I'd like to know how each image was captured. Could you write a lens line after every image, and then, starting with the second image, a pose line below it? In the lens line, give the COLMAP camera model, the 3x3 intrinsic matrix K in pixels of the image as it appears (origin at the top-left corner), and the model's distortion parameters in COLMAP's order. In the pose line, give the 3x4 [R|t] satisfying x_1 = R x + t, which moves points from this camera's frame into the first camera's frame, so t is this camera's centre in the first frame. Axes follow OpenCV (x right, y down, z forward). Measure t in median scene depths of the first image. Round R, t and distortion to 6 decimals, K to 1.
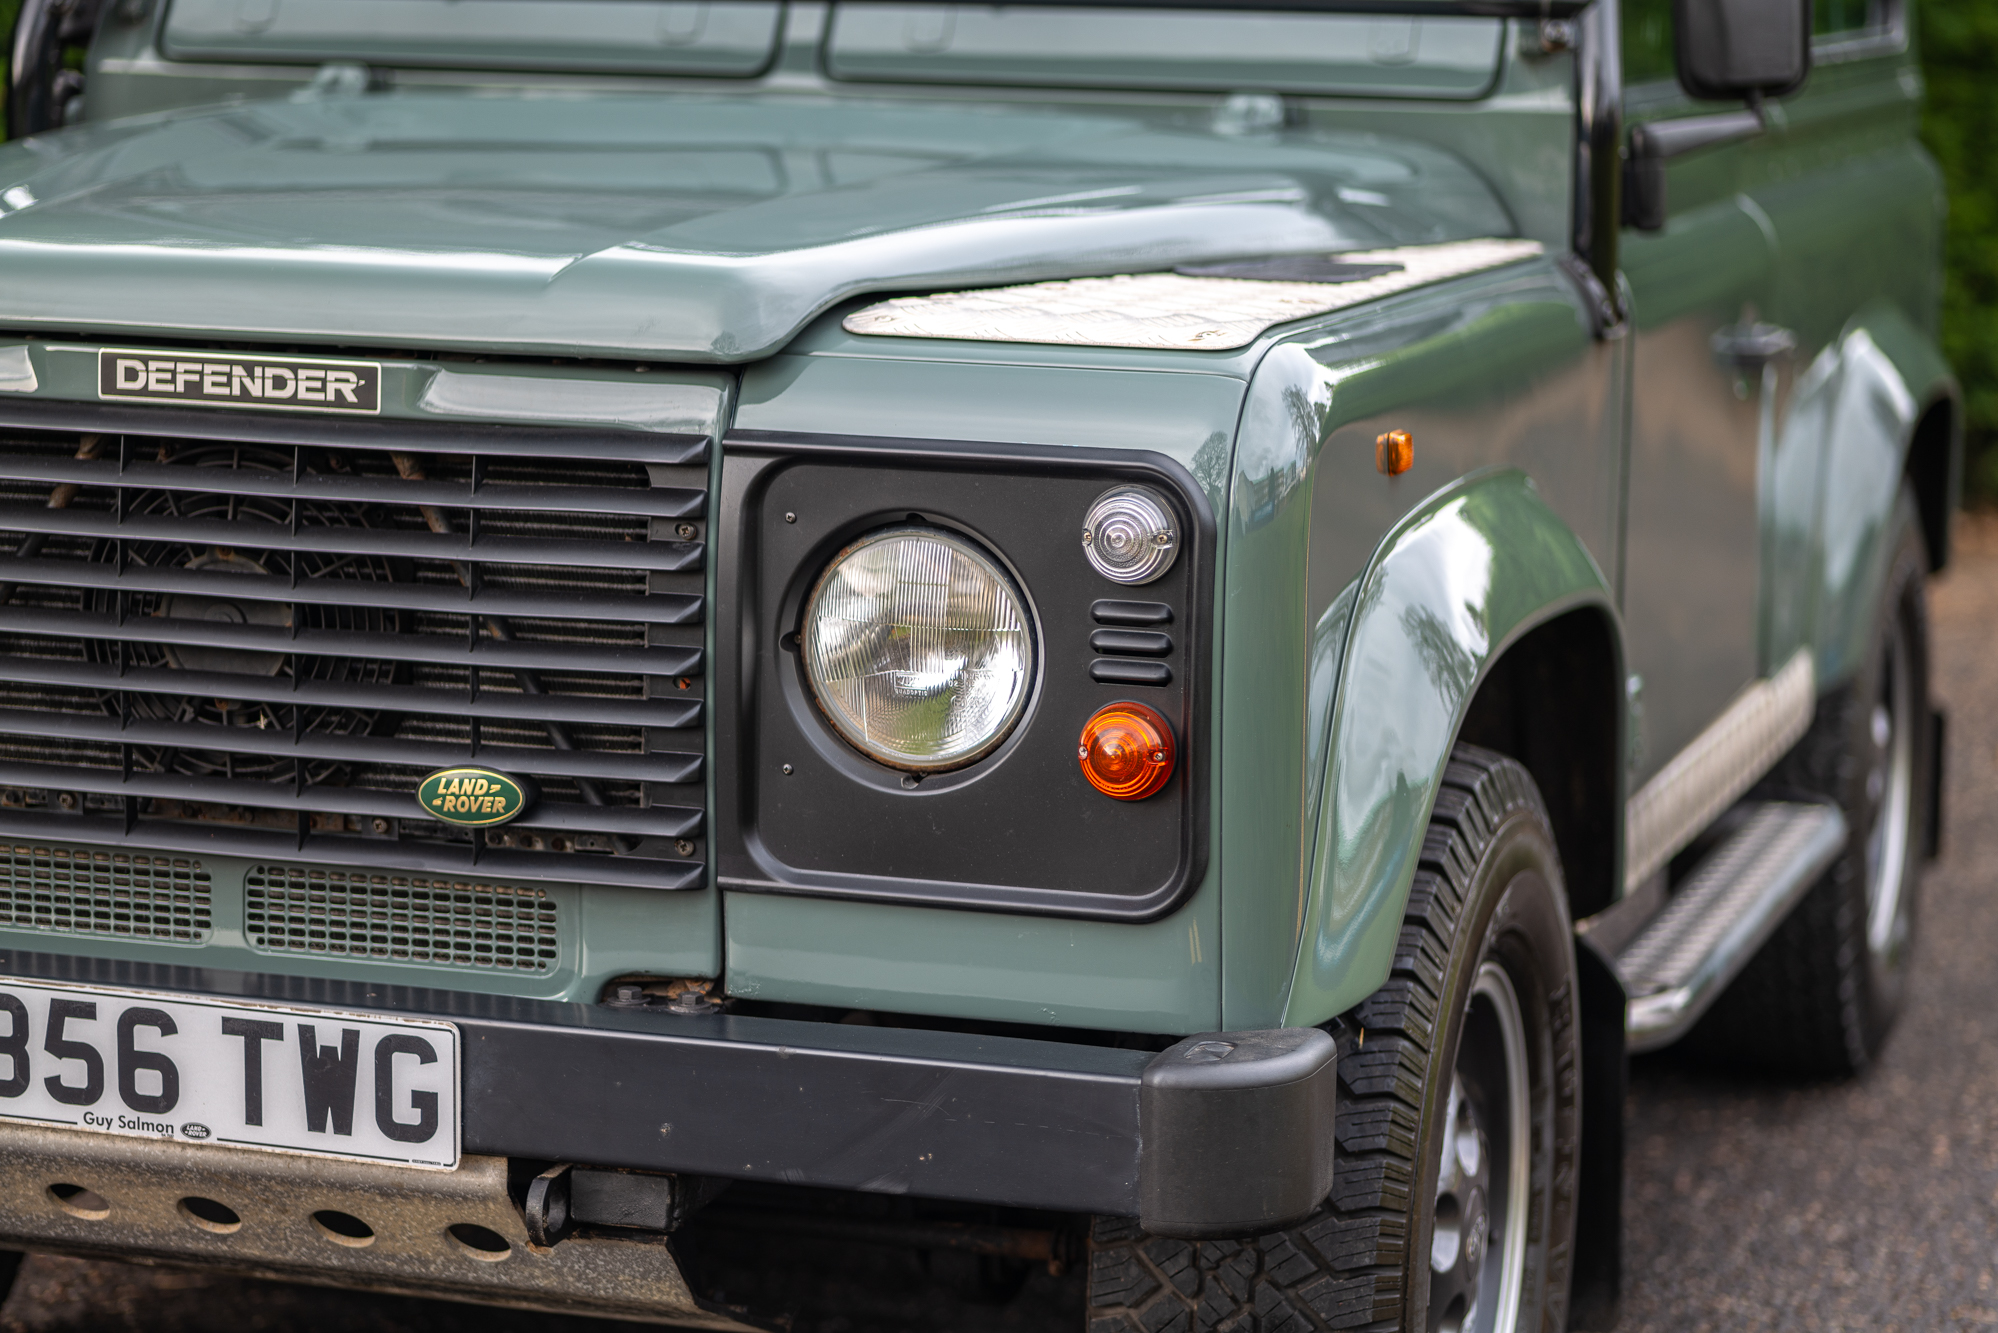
lens RADIAL K [[4866.2, 0, 999.0], [0, 4866.2, 666.5], [0, 0, 1]] dist [-0.005678, 0.074612]
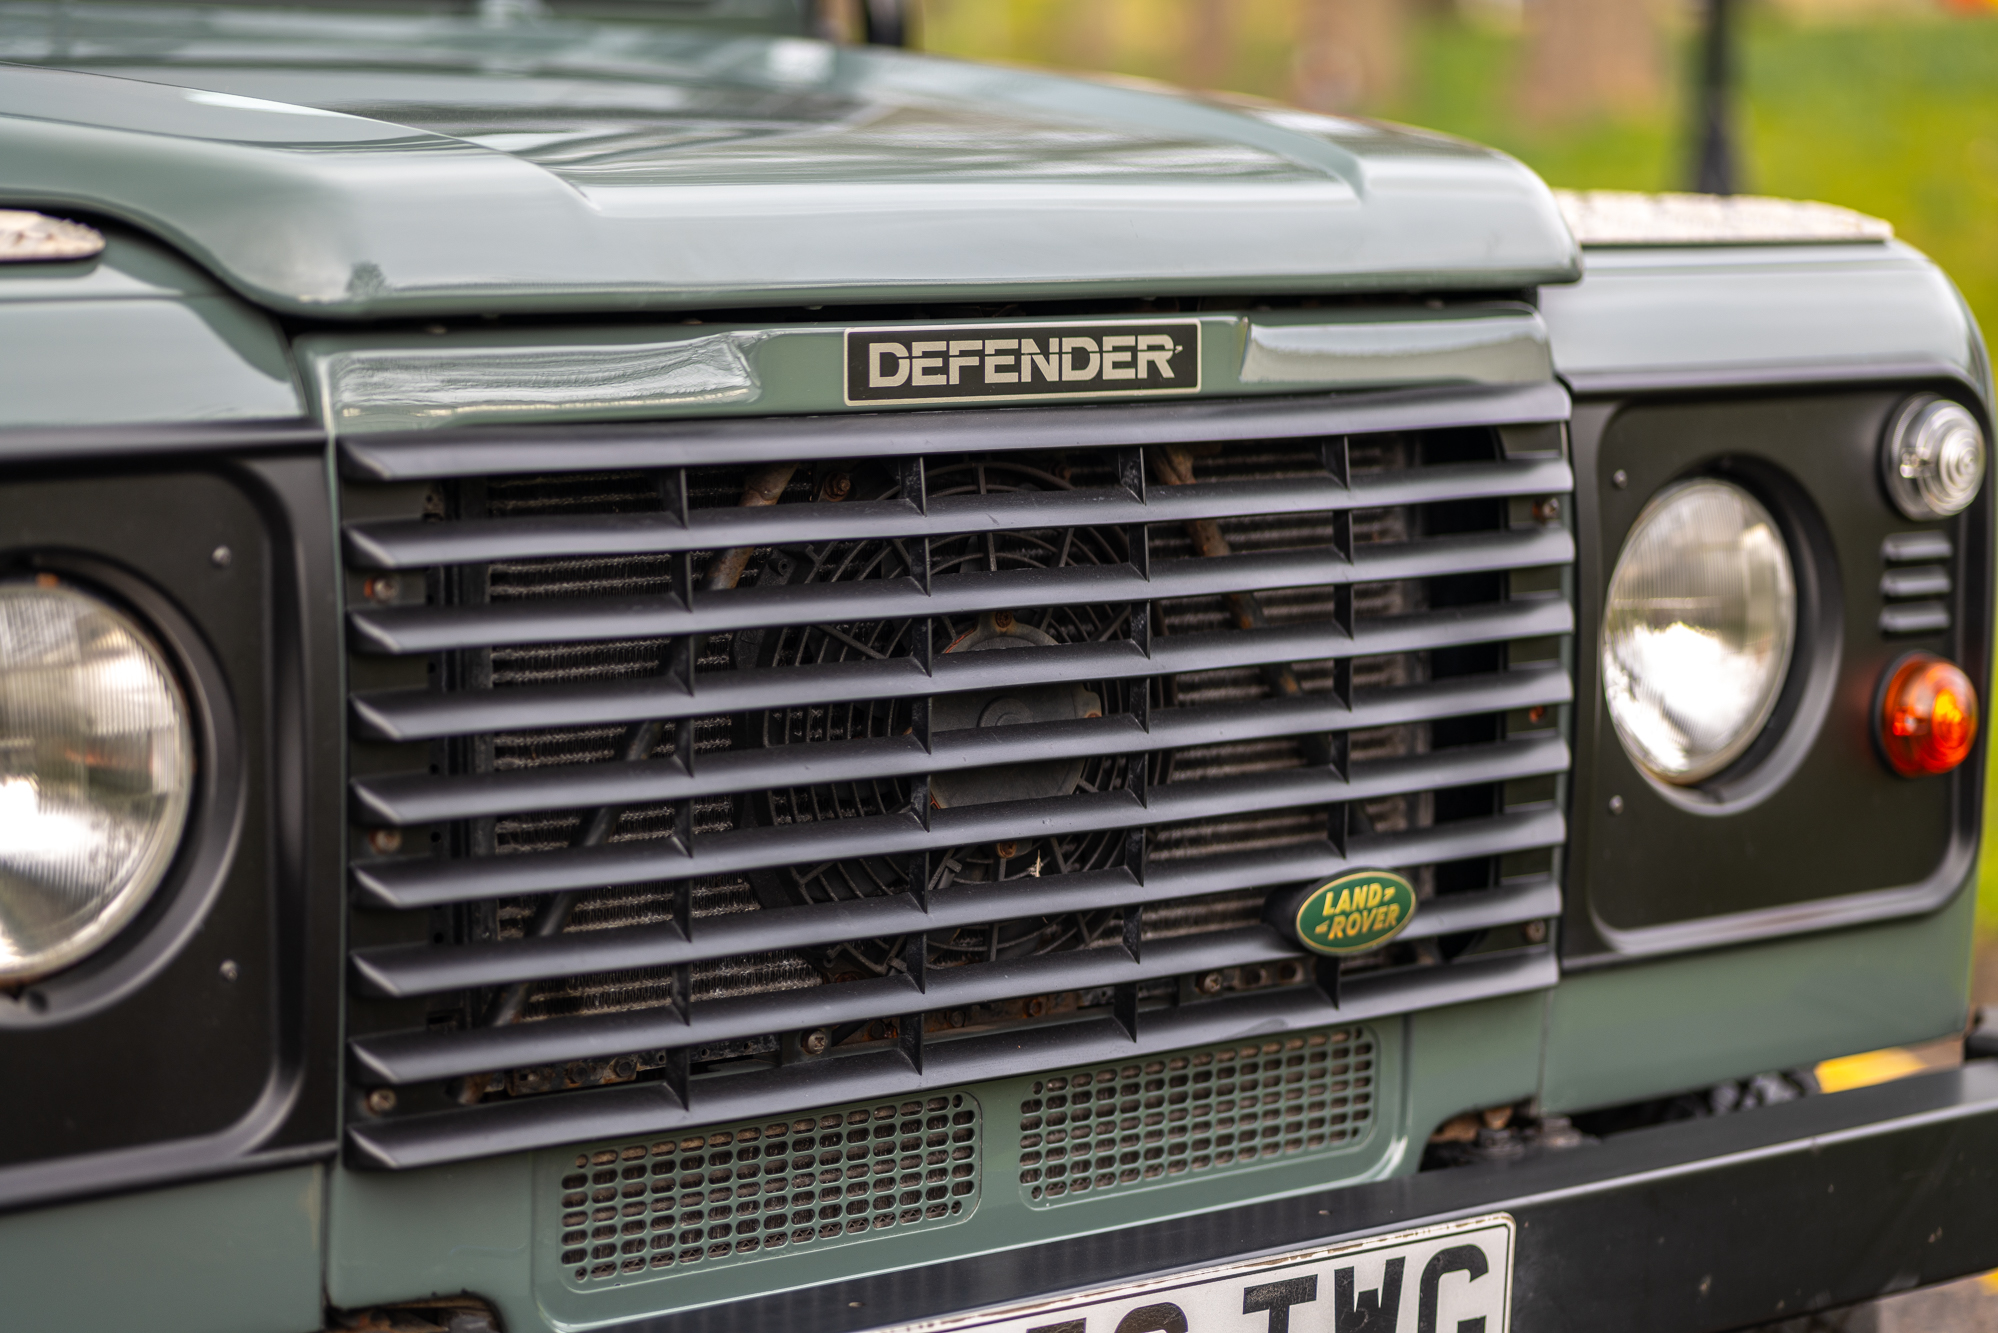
lens RADIAL K [[4866.2, 0, 999.0], [0, 4866.2, 666.5], [0, 0, 1]] dist [-0.005678, 0.074612]
pose [[0.522722, -0.114505, 0.844778, -0.732277], [0.123636, 0.990644, 0.057774, -0.056596], [-0.843490, 0.074246, 0.531989, 0.655260]]
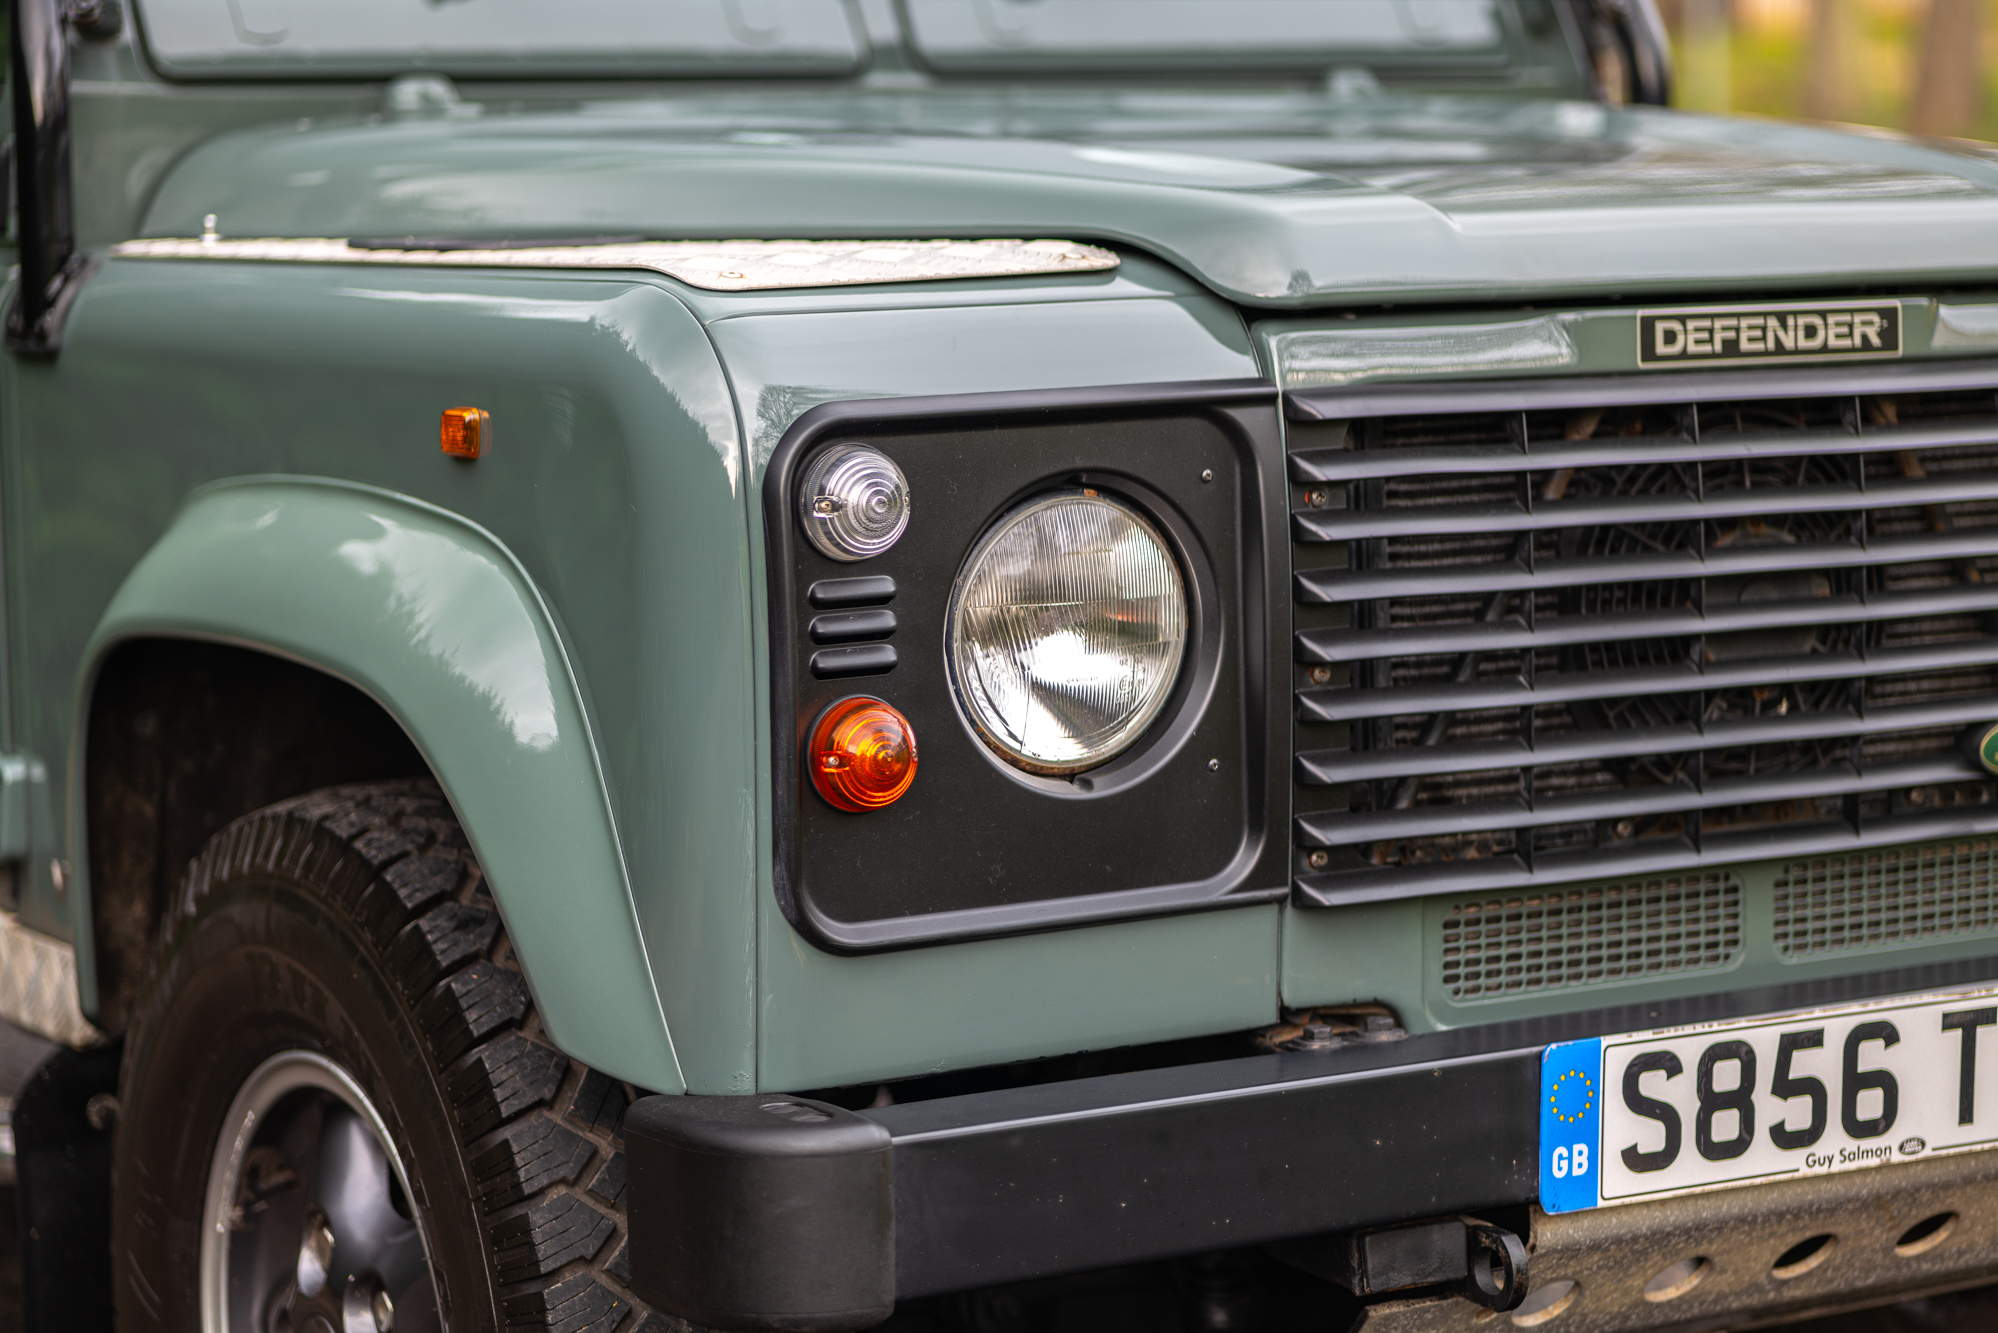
lens RADIAL K [[4866.2, 0, 999.0], [0, 4866.2, 666.5], [0, 0, 1]] dist [-0.005678, 0.074612]
pose [[0.642208, -0.111093, 0.758437, -0.954126], [0.141819, 0.989580, 0.024865, -0.040460], [-0.753297, 0.091592, 0.651271, 0.524220]]
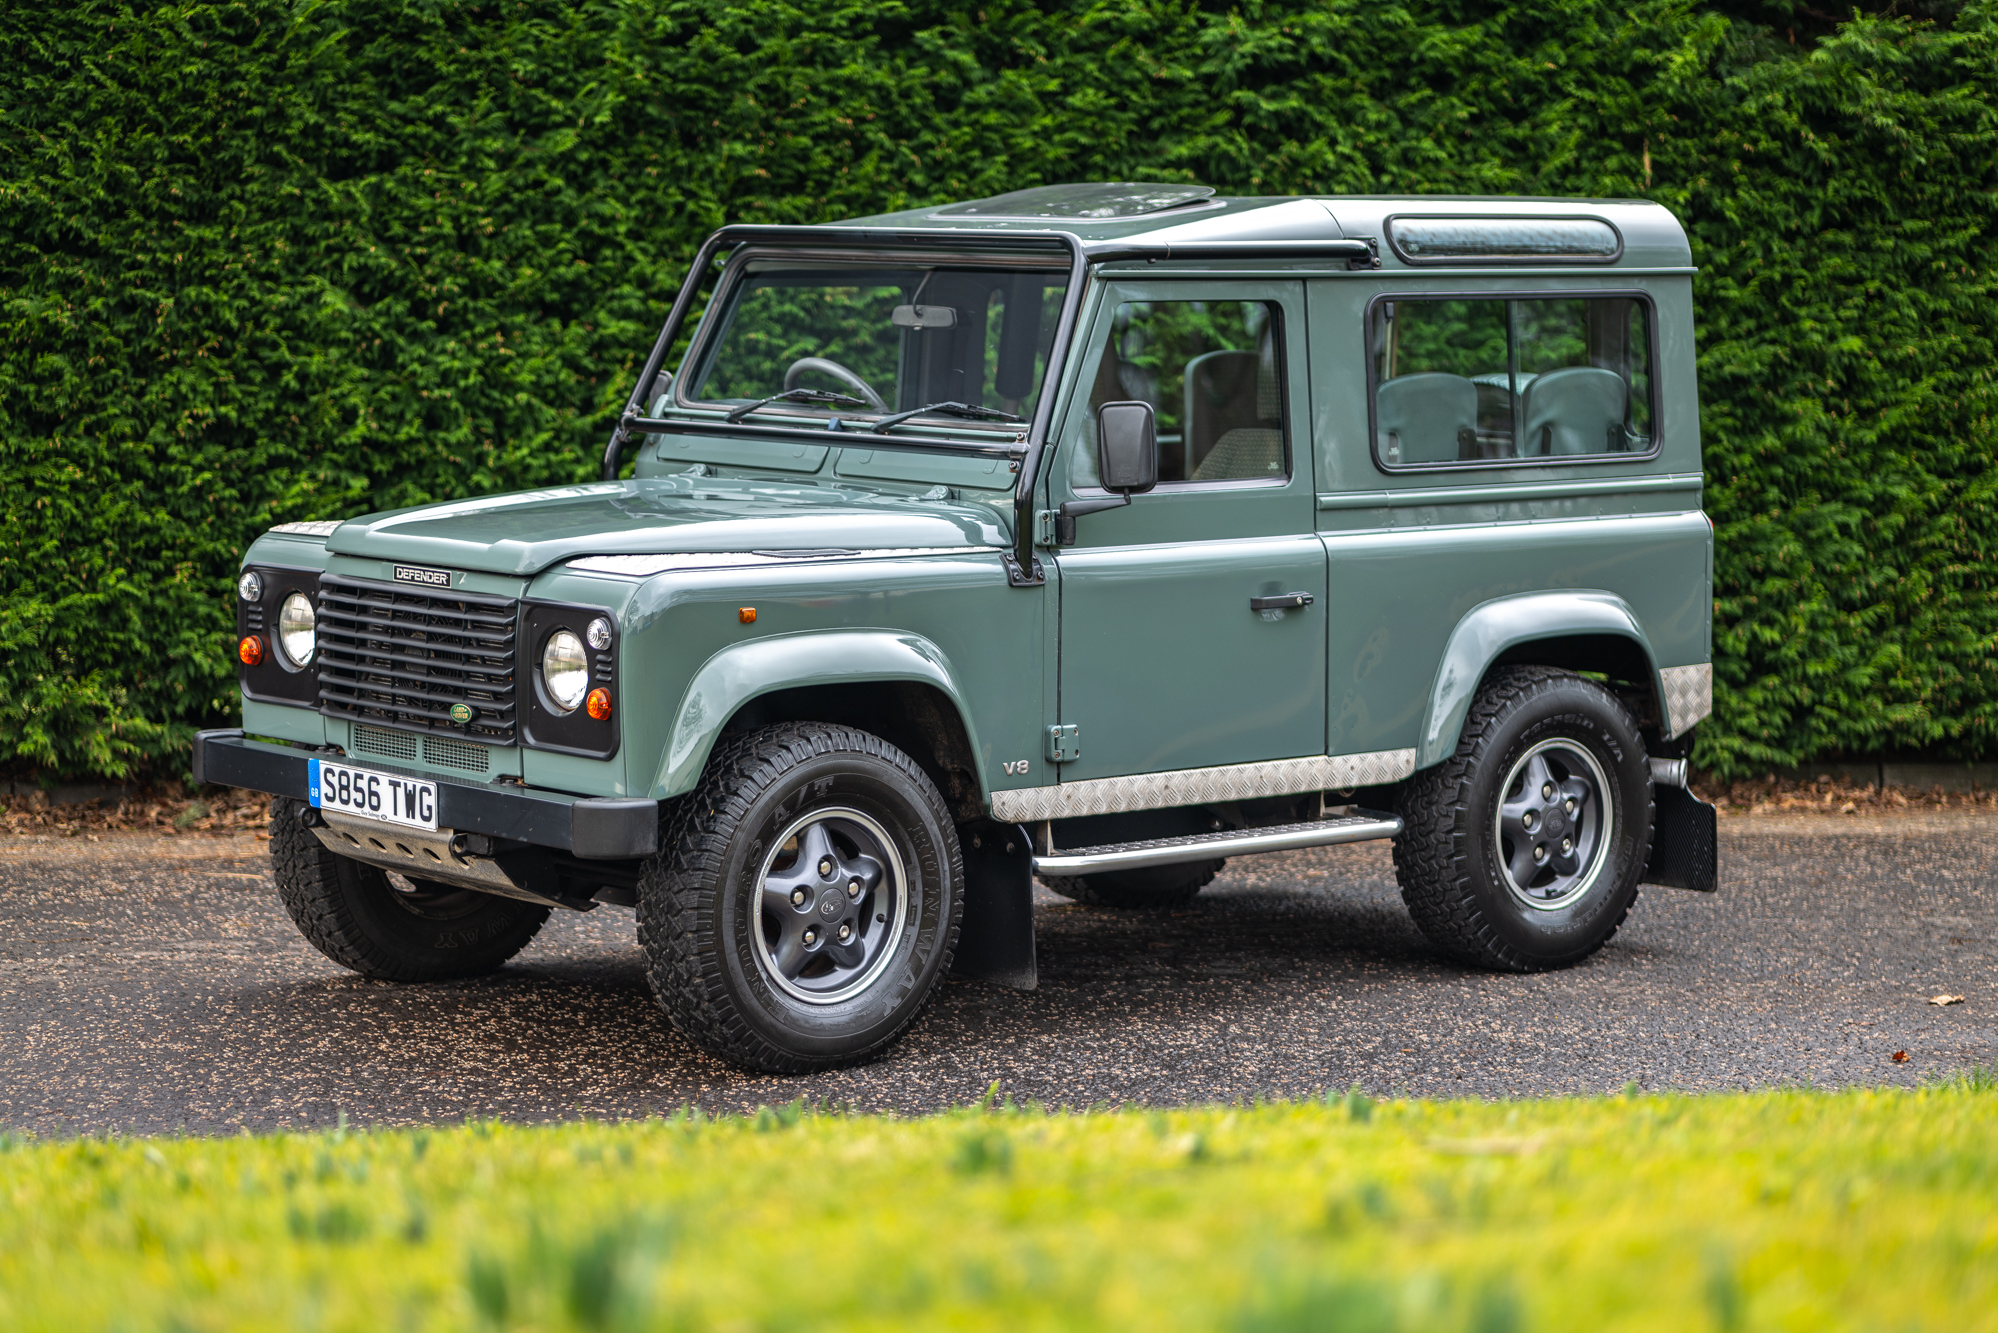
lens RADIAL K [[4866.2, 0, 999.0], [0, 4866.2, 666.5], [0, 0, 1]] dist [-0.005678, 0.074612]
pose [[0.859817, 0.045407, -0.508579, 1.731633], [-0.073449, 0.996678, -0.035190, 0.079900], [0.505292, 0.067612, 0.860296, -1.462171]]
